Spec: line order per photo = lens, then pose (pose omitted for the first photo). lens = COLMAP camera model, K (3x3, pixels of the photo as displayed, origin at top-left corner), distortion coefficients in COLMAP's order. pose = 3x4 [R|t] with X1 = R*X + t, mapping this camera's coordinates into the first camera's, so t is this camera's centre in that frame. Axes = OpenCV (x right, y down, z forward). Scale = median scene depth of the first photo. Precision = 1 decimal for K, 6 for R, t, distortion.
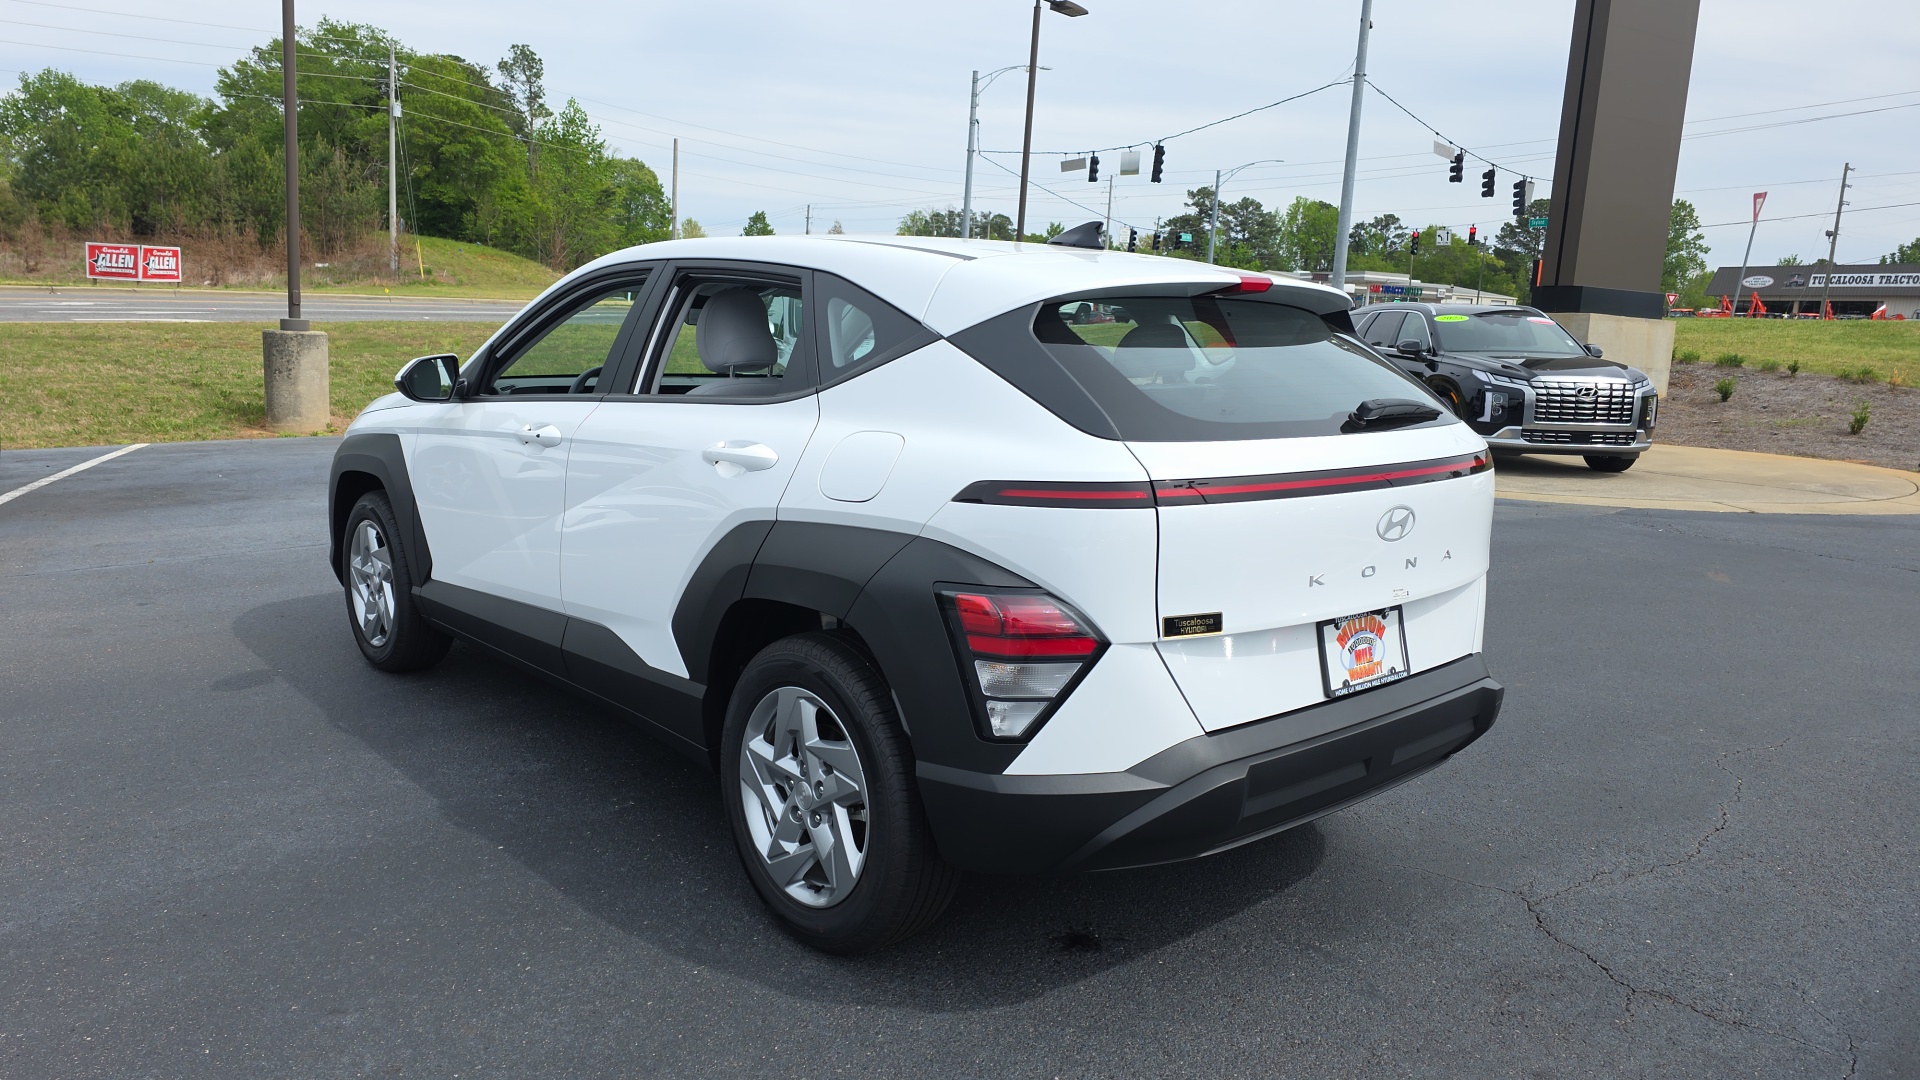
lens RADIAL K [[1283.3, 0, 920.6], [0, 1283.3, 533.7], [0, 0, 1]] dist [0.052620, -0.064172]
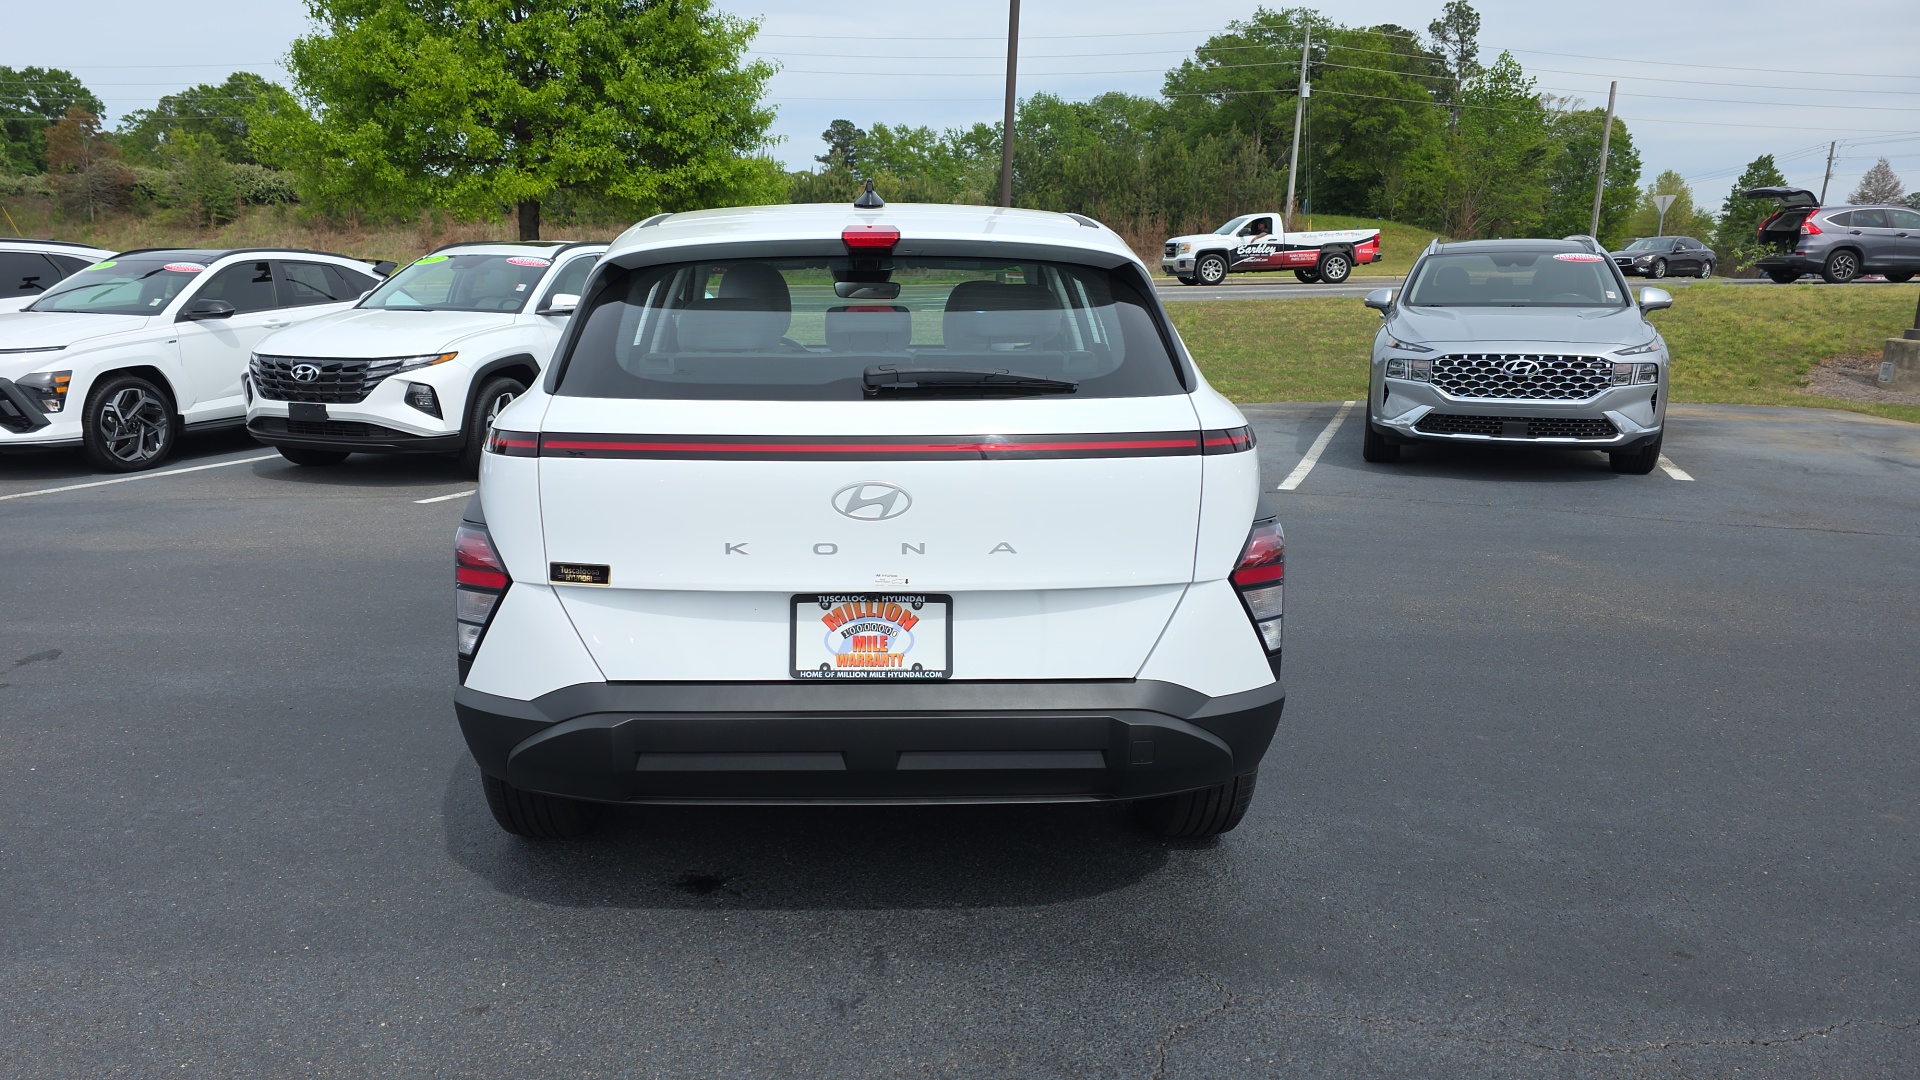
lens RADIAL K [[1301.9, 0, 881.4], [0, 1301.9, 531.0], [0, 0, 1]] dist [0.069503, -0.063310]
pose [[0.771178, 0.090395, -0.630169, 0.792023], [-0.083484, 0.995679, 0.040660, -0.020522], [0.631122, 0.021253, 0.775392, 0.240056]]
